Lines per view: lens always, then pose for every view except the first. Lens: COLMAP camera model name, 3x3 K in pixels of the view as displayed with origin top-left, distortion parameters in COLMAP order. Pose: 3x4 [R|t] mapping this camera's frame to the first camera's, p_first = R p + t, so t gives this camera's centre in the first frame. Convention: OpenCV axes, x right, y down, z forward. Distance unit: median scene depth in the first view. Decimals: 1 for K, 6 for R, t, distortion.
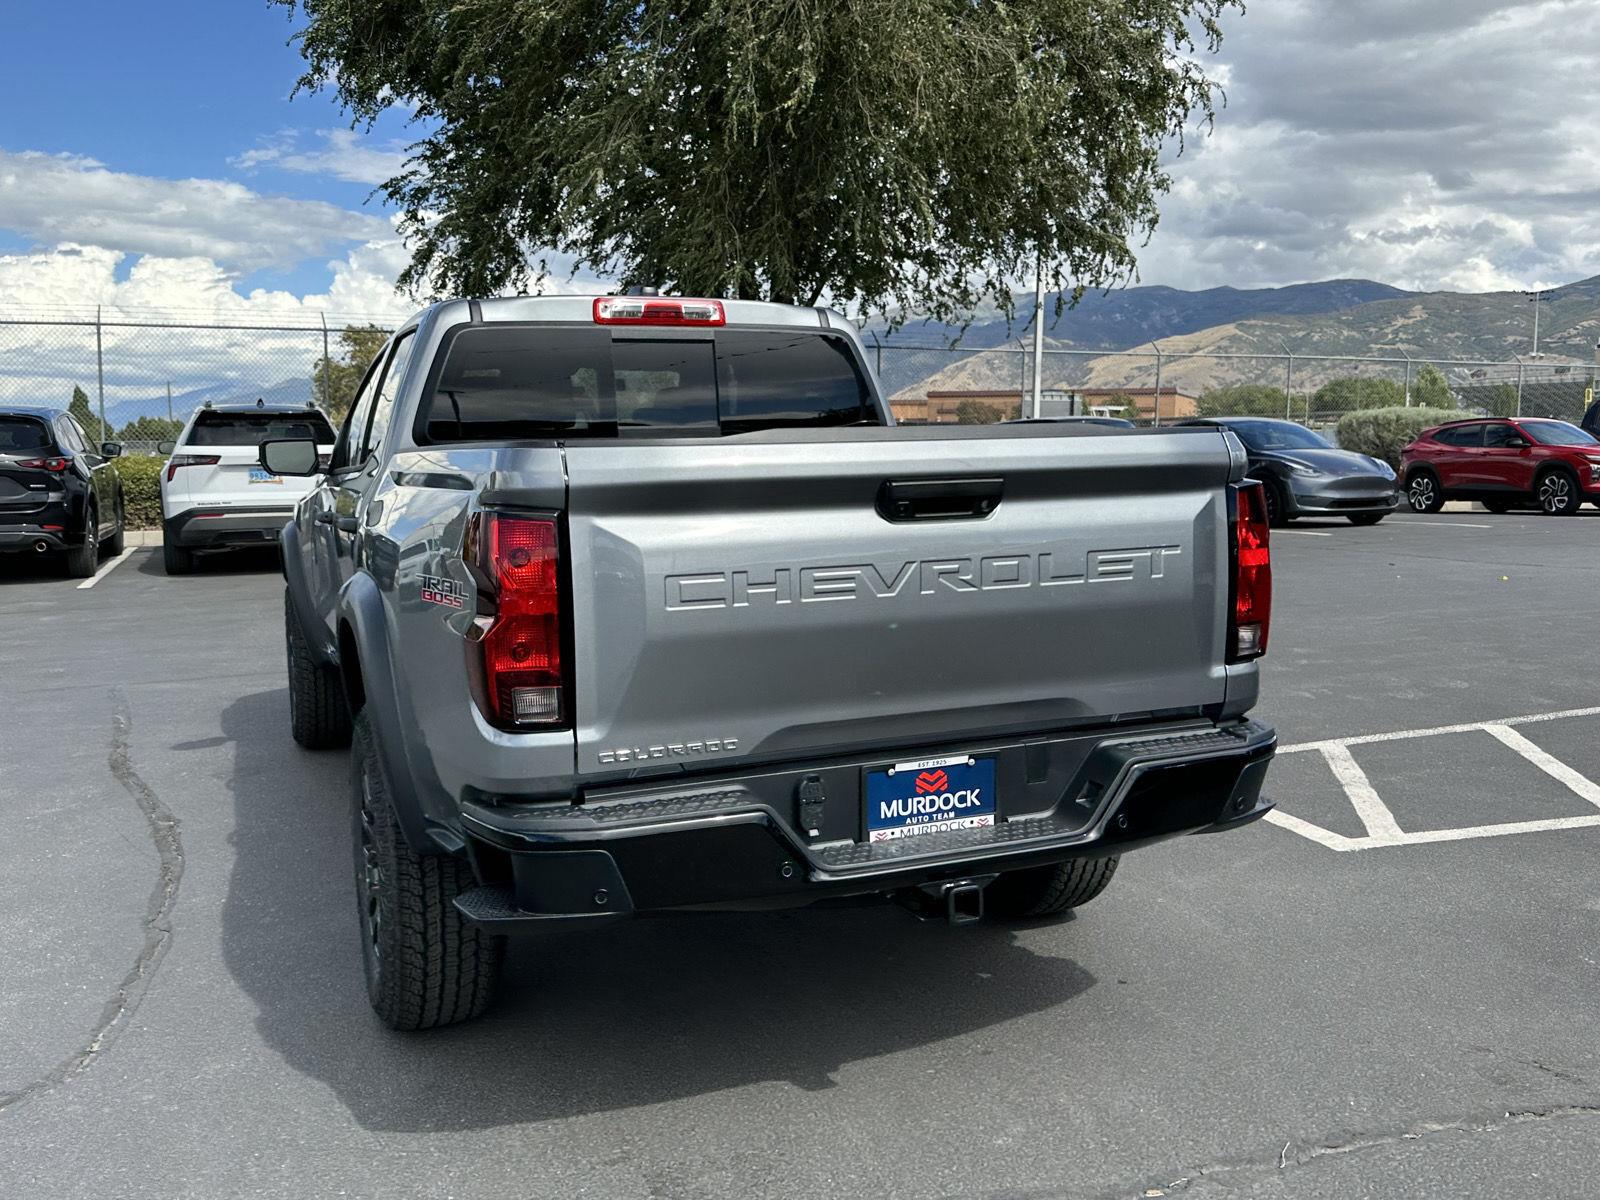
lens RADIAL K [[1410.3, 0, 803.6], [0, 1410.3, 571.8], [0, 0, 1]] dist [0.130028, -0.237051]
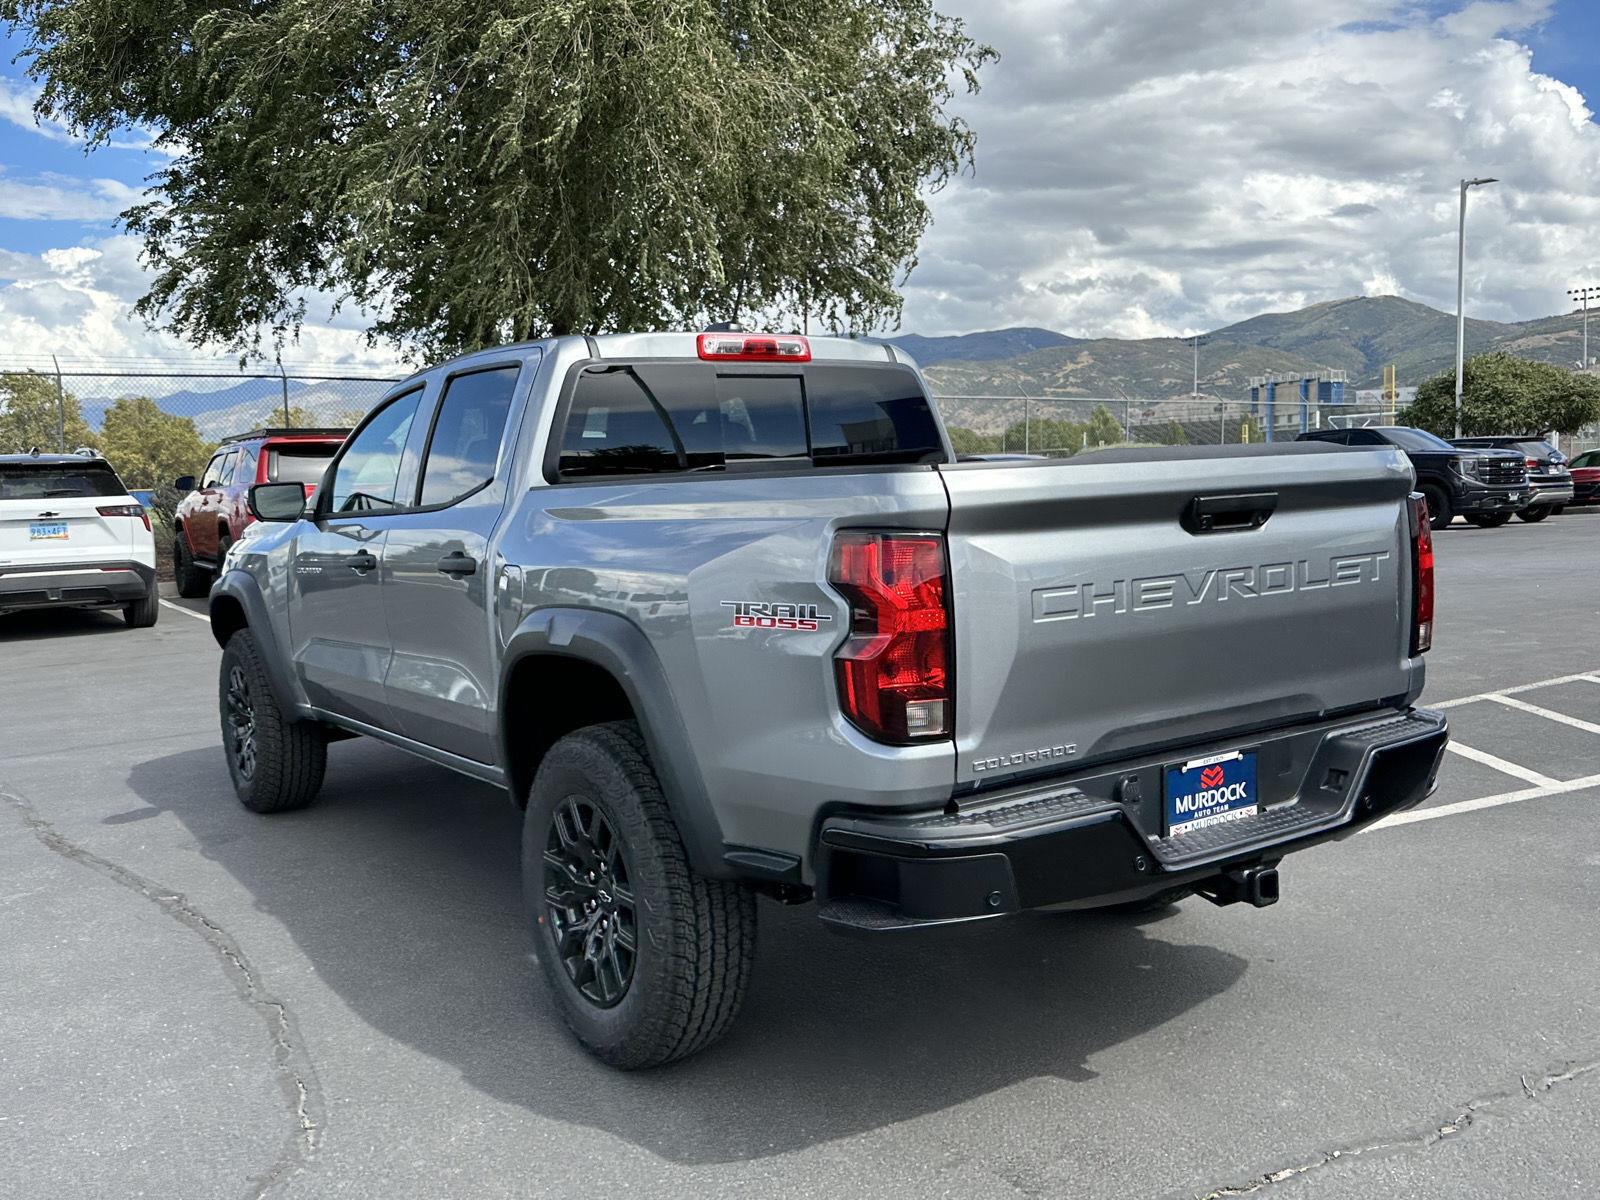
lens RADIAL K [[1403.7, 0, 797.3], [0, 1403.7, 582.5], [0, 0, 1]] dist [0.170824, -0.257200]
pose [[0.978493, -0.034720, 0.203336, -0.194401], [0.039368, 0.999047, -0.018858, 0.004202], [-0.202487, 0.026457, 0.978927, 0.002313]]
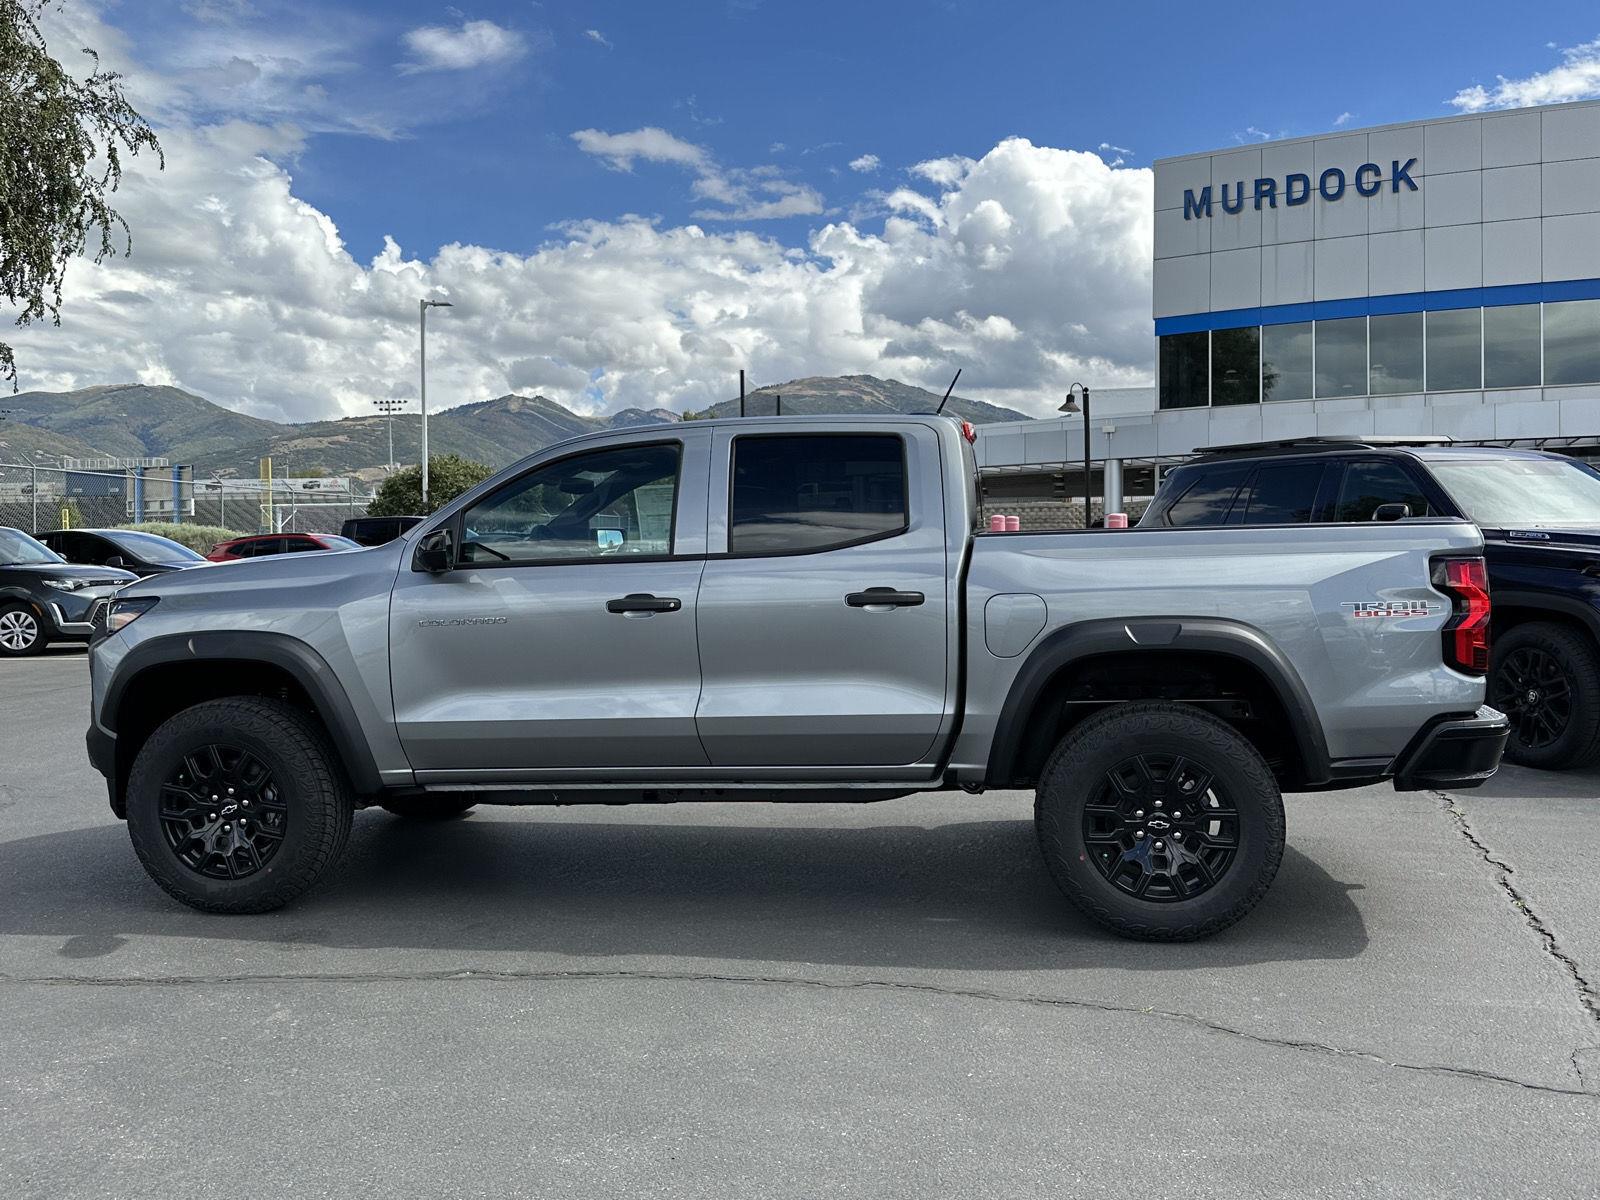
lens RADIAL K [[1409.8, 0, 804.0], [0, 1409.8, 597.6], [0, 0, 1]] dist [0.135532, -0.240892]
pose [[0.504051, -0.037508, 0.862859, -0.927491], [0.094653, 0.995438, -0.012022, -0.020566], [-0.858472, 0.087732, 0.505301, 0.312283]]
